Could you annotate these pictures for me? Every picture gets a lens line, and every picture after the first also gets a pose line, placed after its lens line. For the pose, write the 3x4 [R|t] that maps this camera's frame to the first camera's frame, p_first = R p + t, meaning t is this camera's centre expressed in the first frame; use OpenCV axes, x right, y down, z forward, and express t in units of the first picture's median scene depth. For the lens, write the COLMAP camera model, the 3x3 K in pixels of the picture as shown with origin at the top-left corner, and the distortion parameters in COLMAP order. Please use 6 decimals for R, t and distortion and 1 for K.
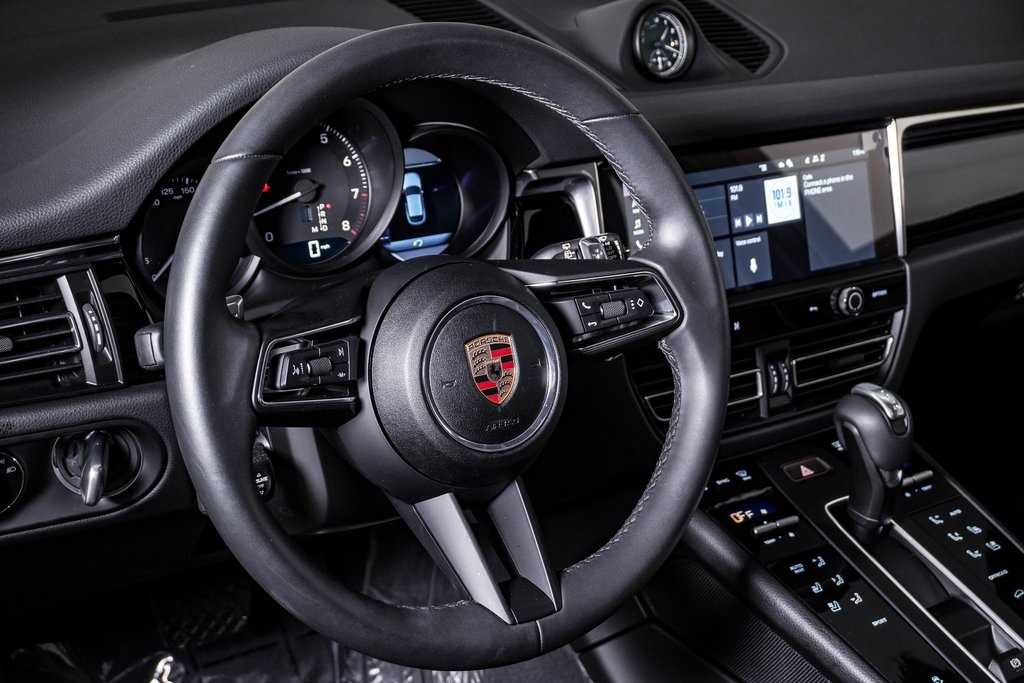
lens RADIAL K [[1517.1, 0, 512.0], [0, 1517.1, 341.5], [0, 0, 1]] dist [0.013648, 0.091528]
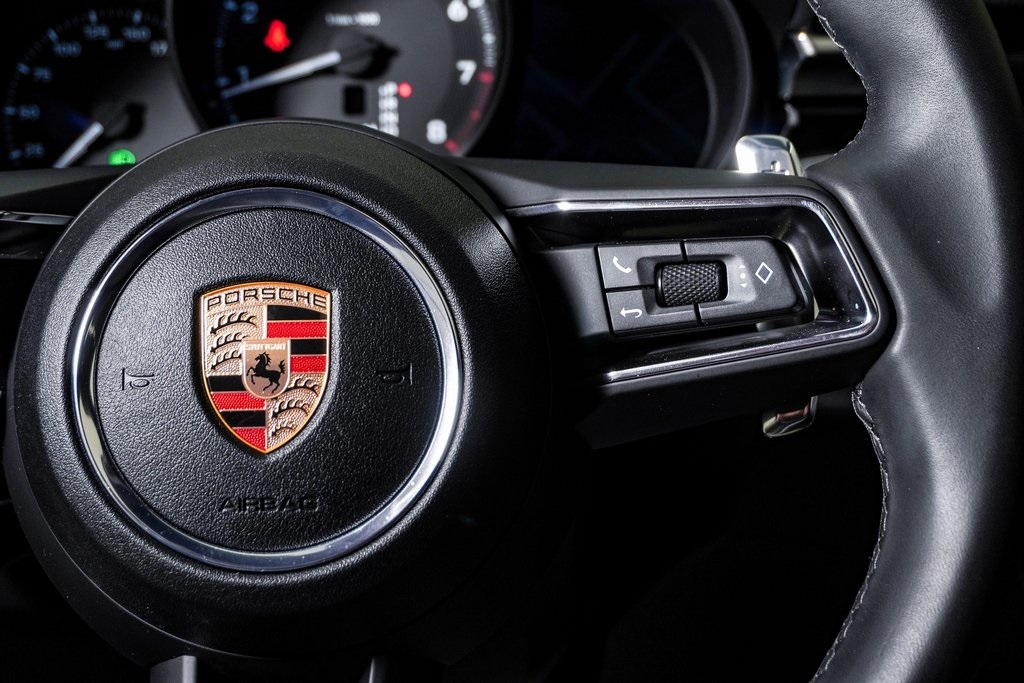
lens RADIAL K [[1701.2, 0, 512.0], [0, 1701.2, 341.5], [0, 0, 1]] dist [-0.003375, -0.009469]
pose [[0.826697, 0.099451, -0.553789, 0.241443], [-0.154335, 0.986584, -0.053218, 0.021408], [0.541067, 0.129464, 0.830955, 0.545135]]
